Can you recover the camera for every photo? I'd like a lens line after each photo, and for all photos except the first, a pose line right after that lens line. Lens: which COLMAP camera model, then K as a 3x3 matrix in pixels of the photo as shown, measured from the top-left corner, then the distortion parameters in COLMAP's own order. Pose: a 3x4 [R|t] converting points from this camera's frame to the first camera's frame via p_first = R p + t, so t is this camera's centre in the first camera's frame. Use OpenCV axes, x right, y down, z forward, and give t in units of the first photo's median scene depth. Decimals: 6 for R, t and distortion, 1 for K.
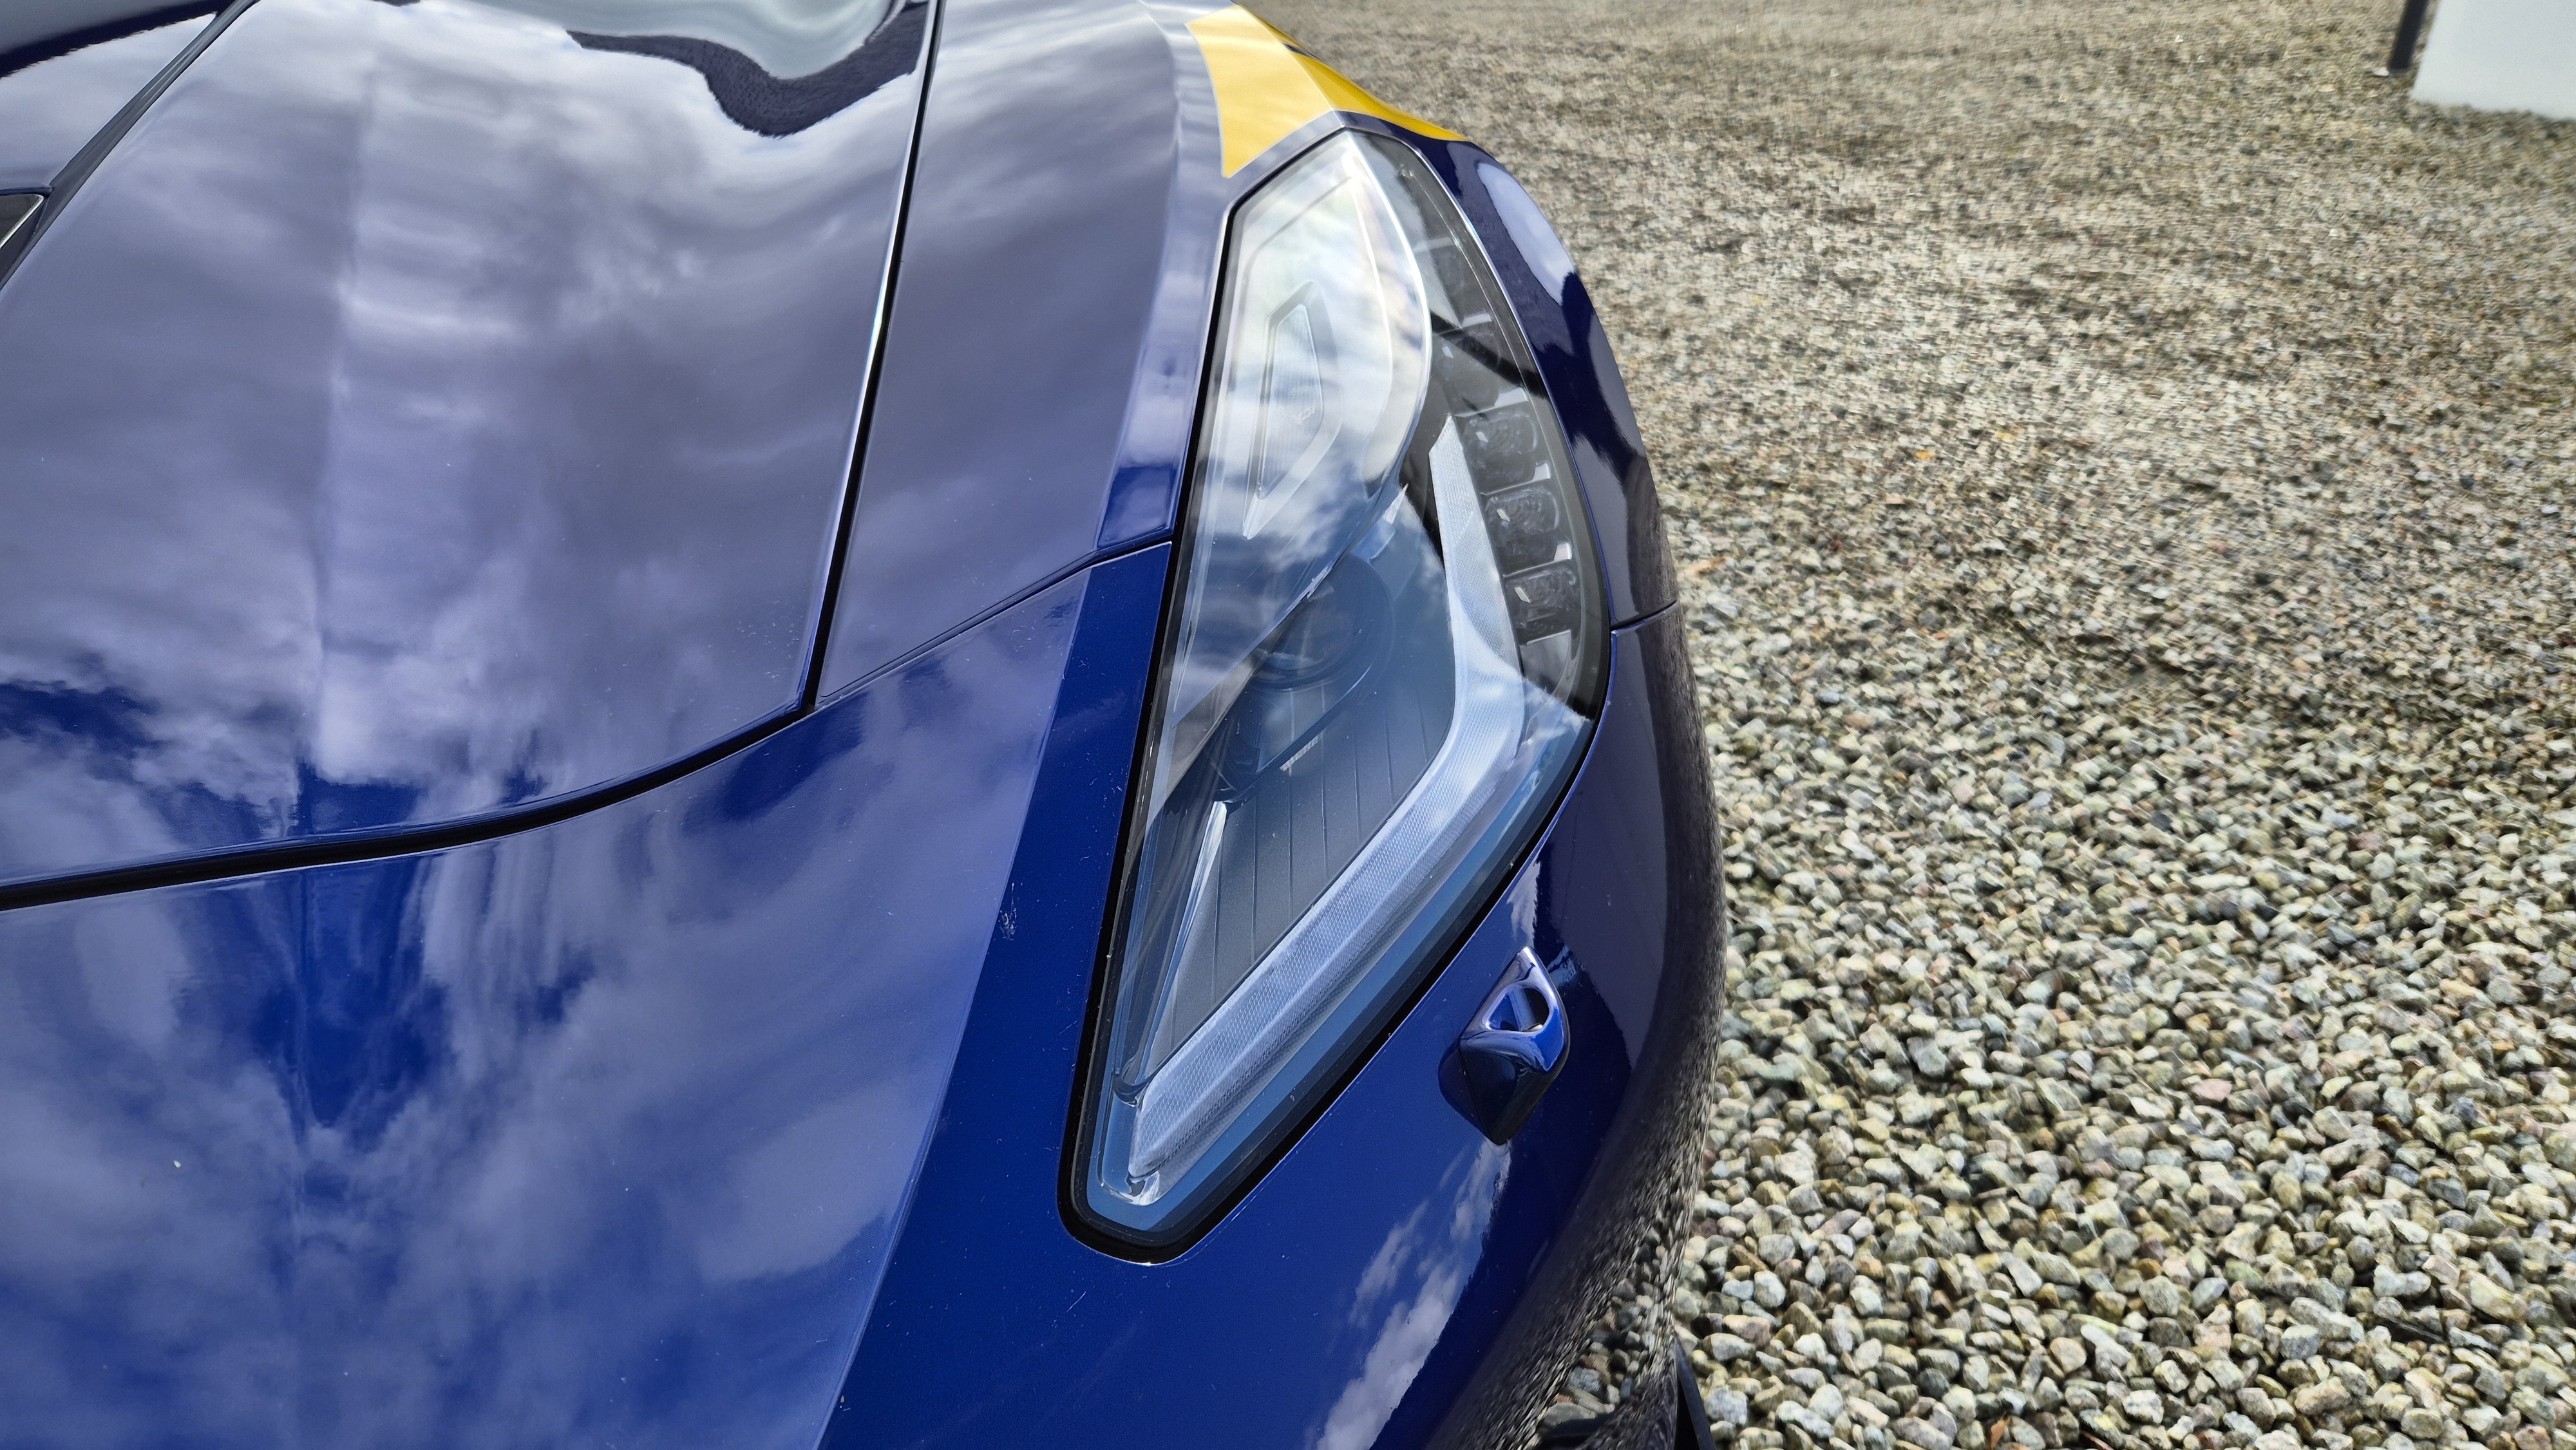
lens RADIAL K [[1722.3, 0, 1249.8], [0, 1722.3, 726.6], [0, 0, 1]] dist [0.096184, -0.085076]
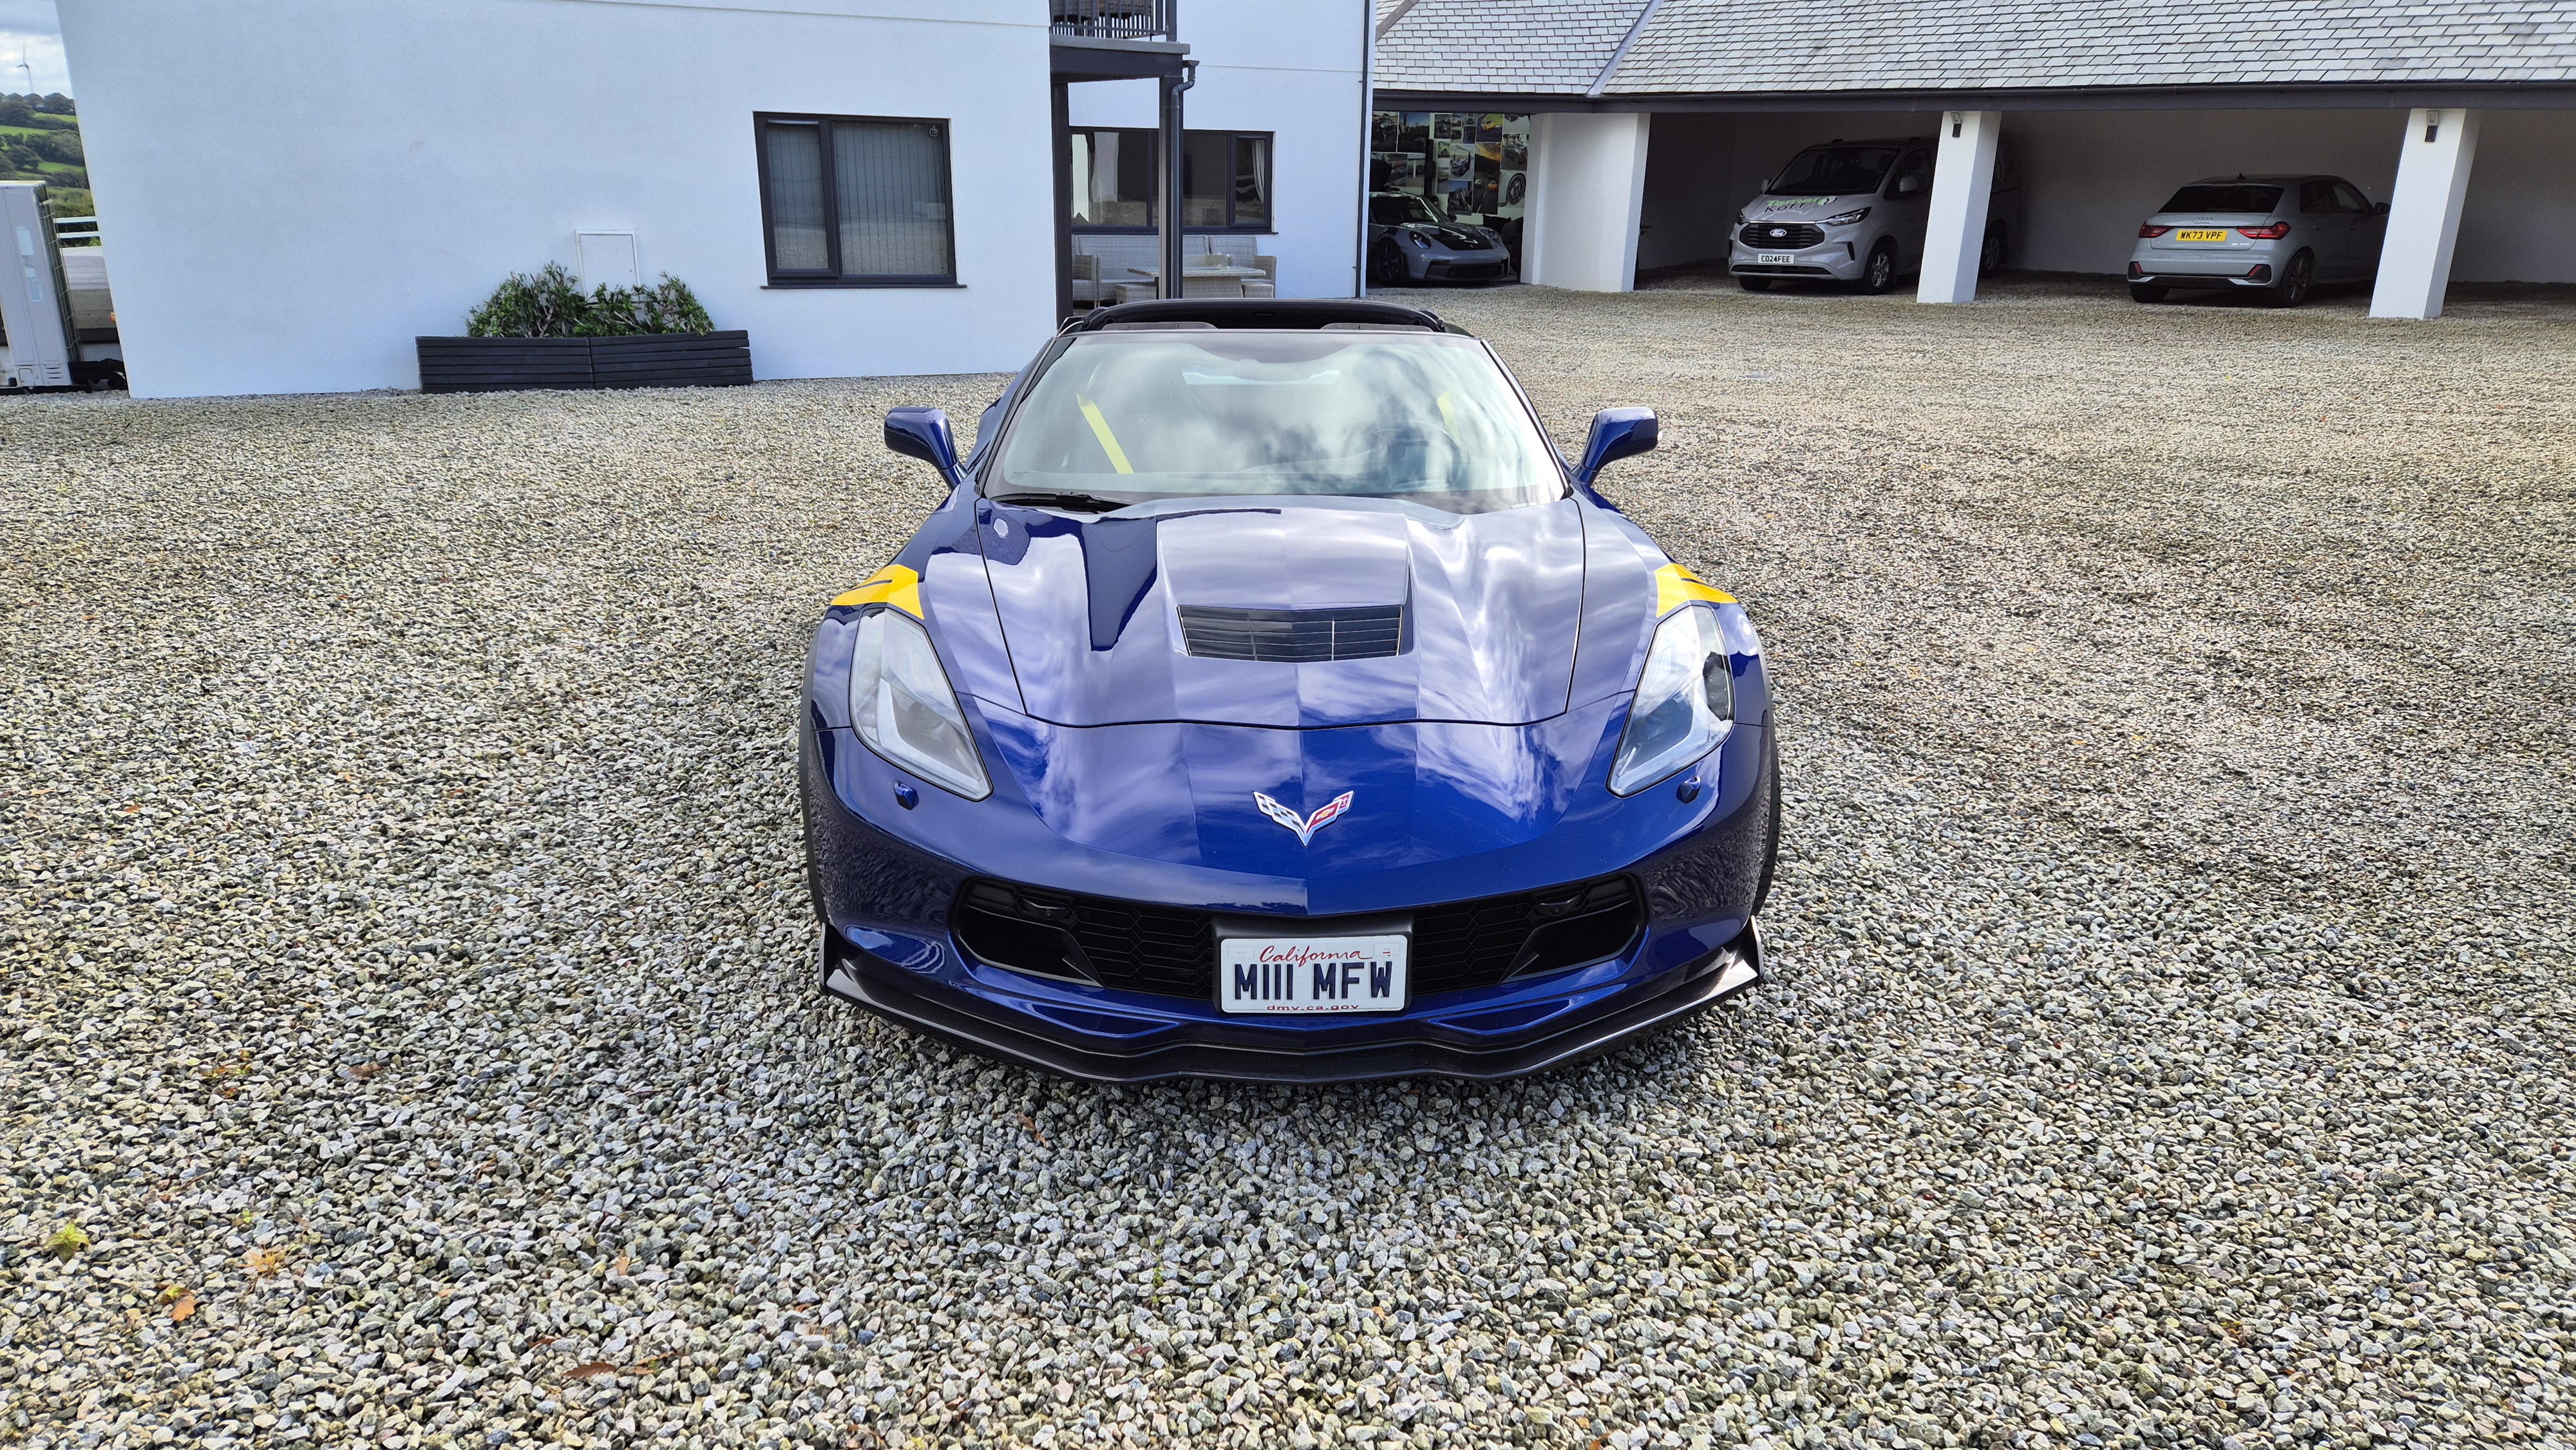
lens RADIAL K [[1722.3, 0, 1249.8], [0, 1722.3, 726.6], [0, 0, 1]] dist [0.096184, -0.085076]
pose [[0.958359, 0.089842, -0.271064, 0.052450], [-0.131811, 0.981223, -0.140807, 0.173519], [0.253324, 0.170673, 0.952207, -0.831060]]
